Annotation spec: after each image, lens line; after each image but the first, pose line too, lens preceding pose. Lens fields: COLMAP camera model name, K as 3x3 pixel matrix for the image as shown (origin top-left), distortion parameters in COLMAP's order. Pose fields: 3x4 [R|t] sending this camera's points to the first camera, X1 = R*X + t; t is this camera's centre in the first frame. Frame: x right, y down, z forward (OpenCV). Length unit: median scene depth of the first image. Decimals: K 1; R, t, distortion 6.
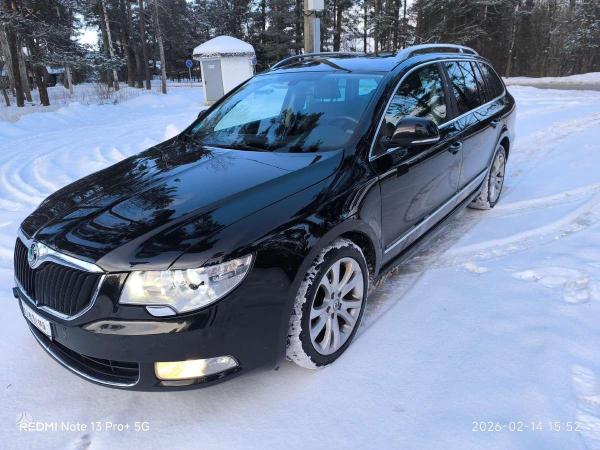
lens RADIAL K [[412.1, 0, 300.1], [0, 412.1, 215.0], [0, 0, 1]] dist [0.068196, -0.064103]
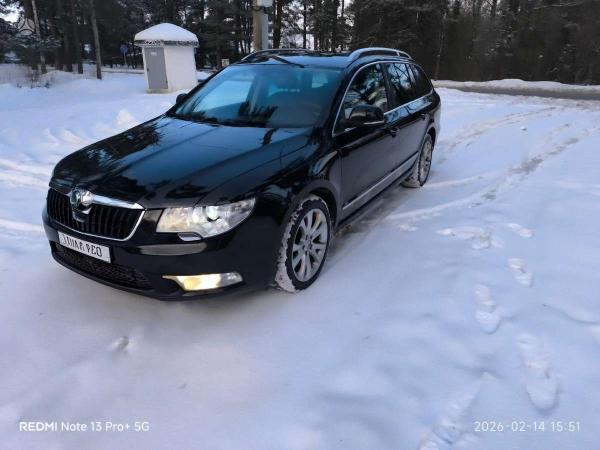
lens RADIAL K [[412.1, 0, 300.1], [0, 412.1, 215.0], [0, 0, 1]] dist [0.068196, -0.064103]
pose [[0.989307, -0.000180, 0.145845, -0.063728], [-0.001655, 0.999921, 0.012459, 0.051747], [-0.145835, -0.012567, 0.989229, -0.139738]]
